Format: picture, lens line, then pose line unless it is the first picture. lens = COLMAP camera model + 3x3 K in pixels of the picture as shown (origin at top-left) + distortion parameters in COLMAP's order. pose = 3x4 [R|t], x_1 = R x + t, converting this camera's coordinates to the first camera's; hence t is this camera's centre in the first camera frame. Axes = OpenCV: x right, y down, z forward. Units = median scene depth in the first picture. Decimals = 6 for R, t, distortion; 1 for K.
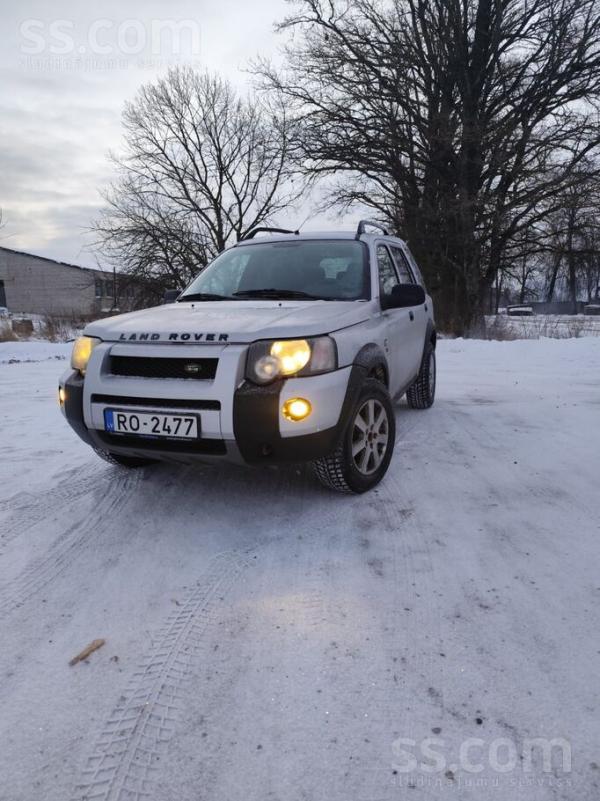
lens RADIAL K [[629.4, 0, 300.0], [0, 629.4, 400.5], [0, 0, 1]] dist [0.056620, -0.078608]
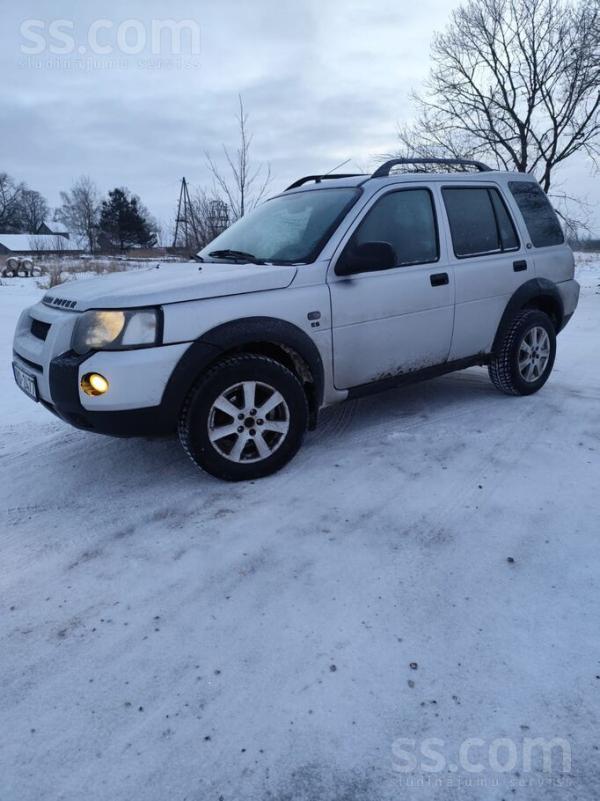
lens RADIAL K [[629.4, 0, 300.0], [0, 629.4, 400.5], [0, 0, 1]] dist [0.056620, -0.078608]
pose [[0.811593, 0.128900, -0.569826, 0.174699], [-0.075291, 0.990300, 0.116778, -0.021303], [0.579352, -0.051873, 0.813425, 0.084149]]
